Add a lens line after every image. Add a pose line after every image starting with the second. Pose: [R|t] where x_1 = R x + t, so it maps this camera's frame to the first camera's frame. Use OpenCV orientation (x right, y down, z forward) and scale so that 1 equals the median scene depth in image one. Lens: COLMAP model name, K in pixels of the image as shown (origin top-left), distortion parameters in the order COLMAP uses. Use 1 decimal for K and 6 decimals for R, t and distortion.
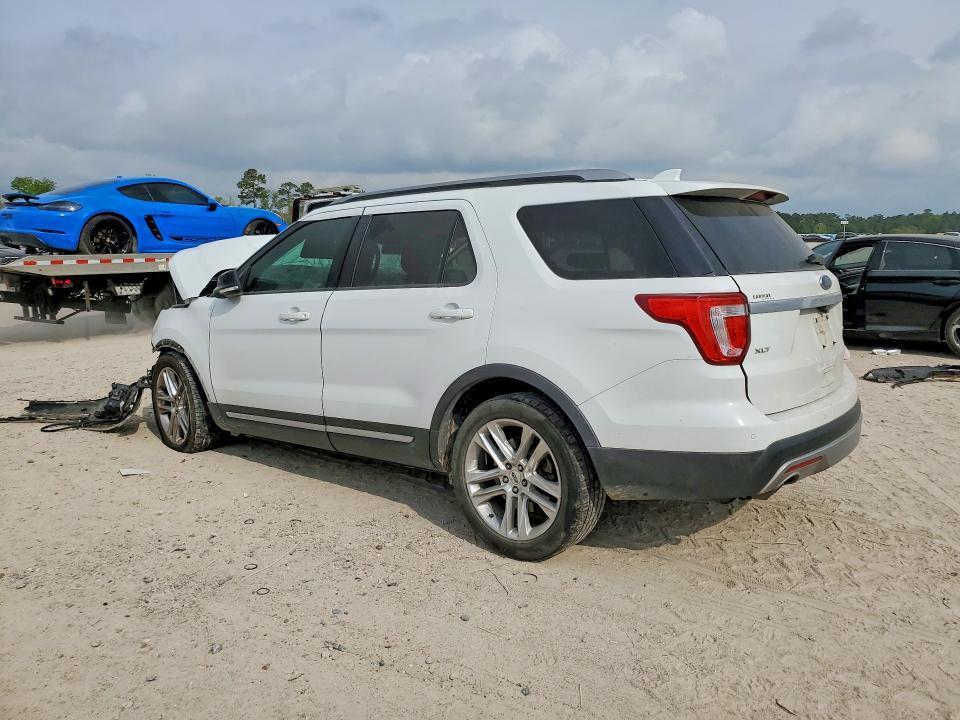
lens RADIAL K [[662.1, 0, 480.0], [0, 662.1, 360.0], [0, 0, 1]] dist [-0.000846, 0.000078]
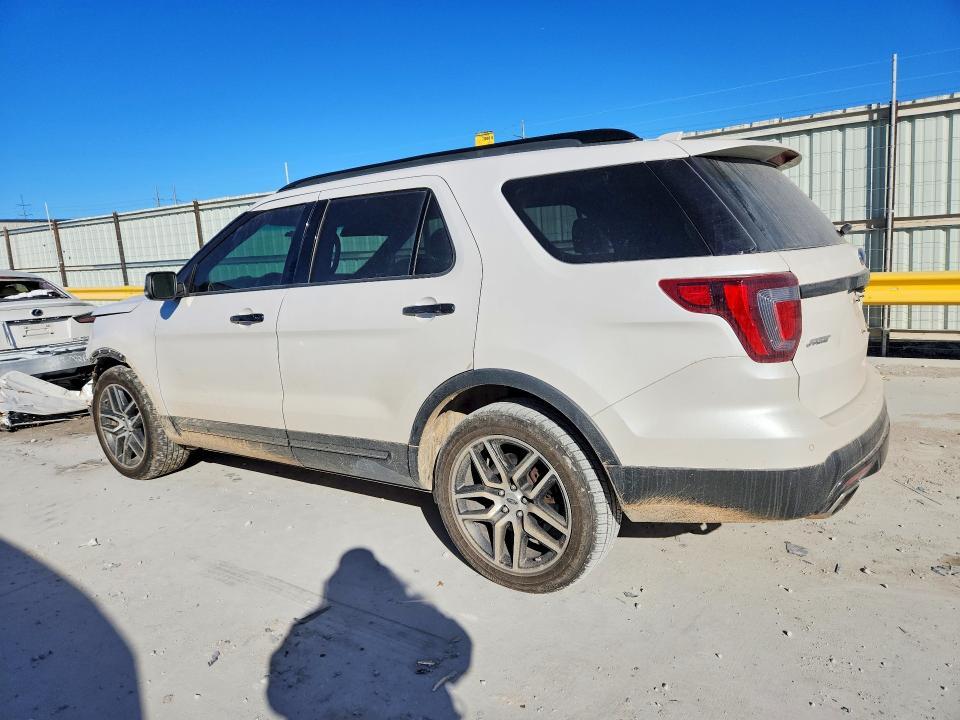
lens RADIAL K [[633.6, 0, 482.8], [0, 633.6, 348.7], [0, 0, 1]] dist [-0.057164, -0.001362]
pose [[0.996959, -0.048838, 0.060721, -0.031174], [0.048095, 0.998750, 0.013634, -0.032471], [-0.061310, -0.010672, 0.998062, 0.221011]]
